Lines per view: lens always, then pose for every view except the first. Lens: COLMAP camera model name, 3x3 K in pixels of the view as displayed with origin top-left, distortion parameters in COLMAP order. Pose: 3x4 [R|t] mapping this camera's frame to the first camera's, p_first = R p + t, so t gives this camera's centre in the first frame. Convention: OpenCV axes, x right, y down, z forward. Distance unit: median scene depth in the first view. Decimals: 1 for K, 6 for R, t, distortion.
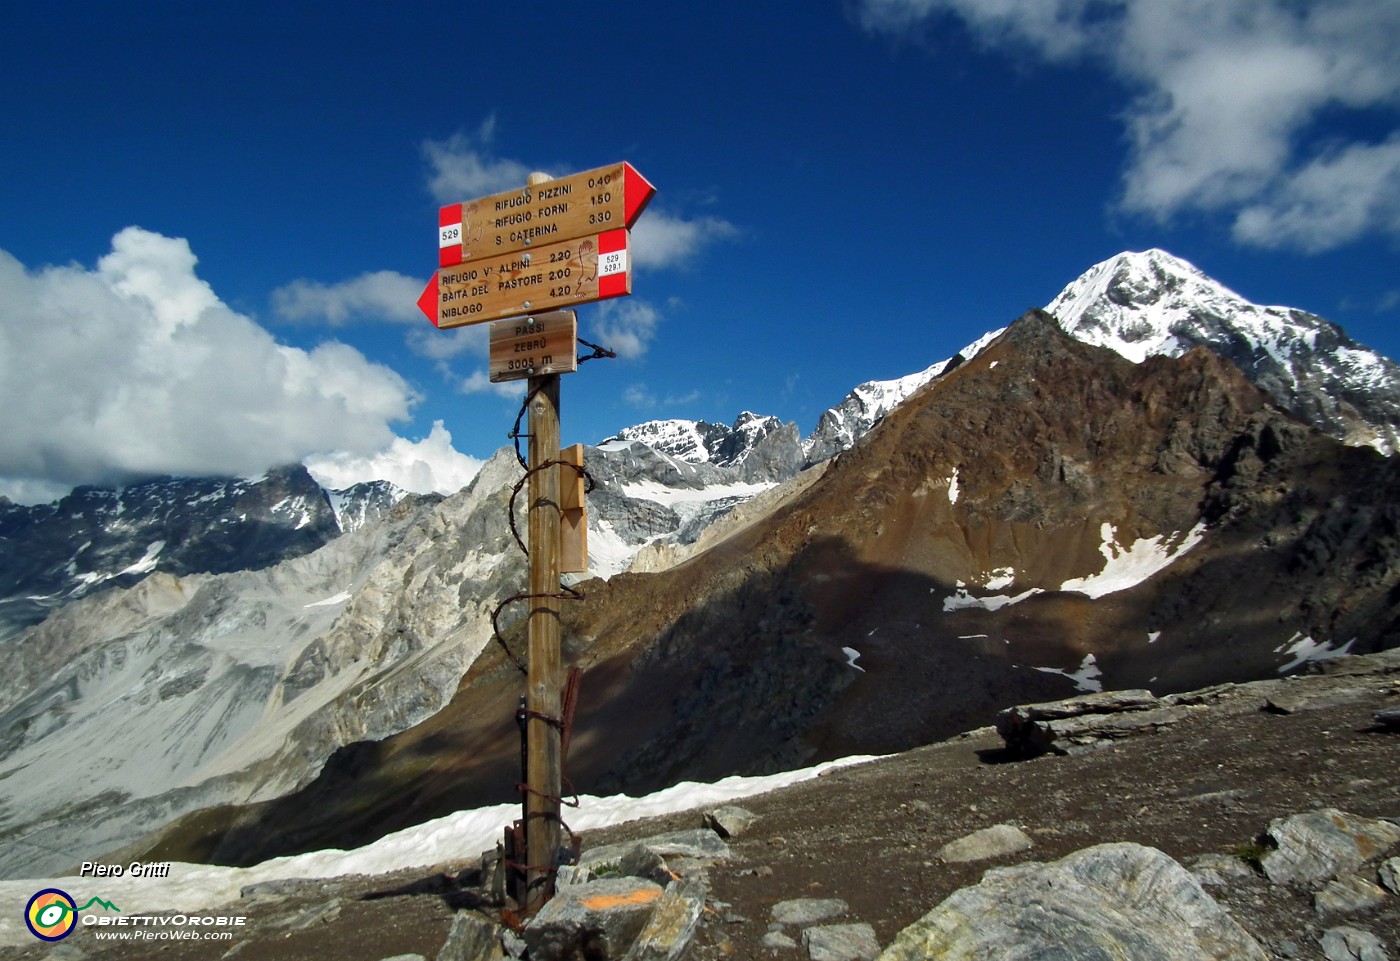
lens RADIAL K [[1012.1, 0, 692.1], [0, 1012.1, 513.3], [0, 0, 1]] dist [0.001460, 0.000303]
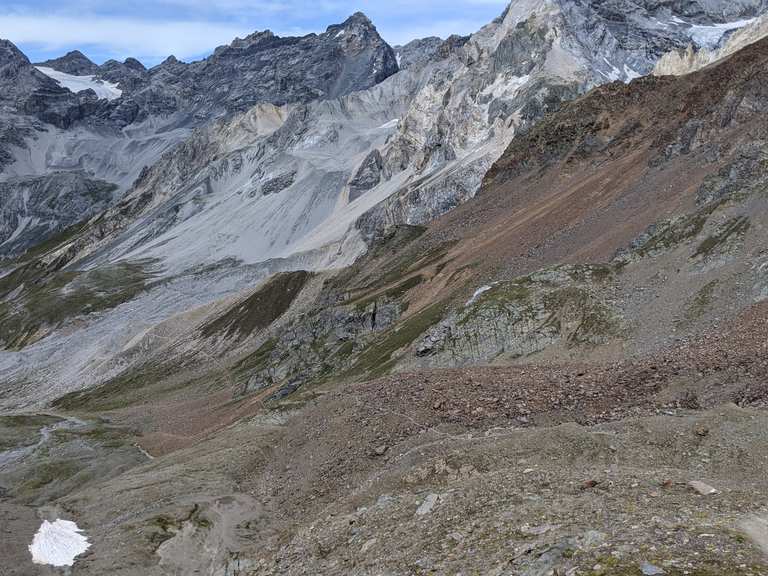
lens RADIAL K [[791.5, 0, 390.3], [0, 791.5, 303.8], [0, 0, 1]] dist [0.053941, 0.000000]
pose [[0.938388, 0.080651, -0.336041, -0.019832], [0.016281, 0.960989, 0.276107, 0.052744], [0.345200, -0.264567, 0.900467, 0.128673]]
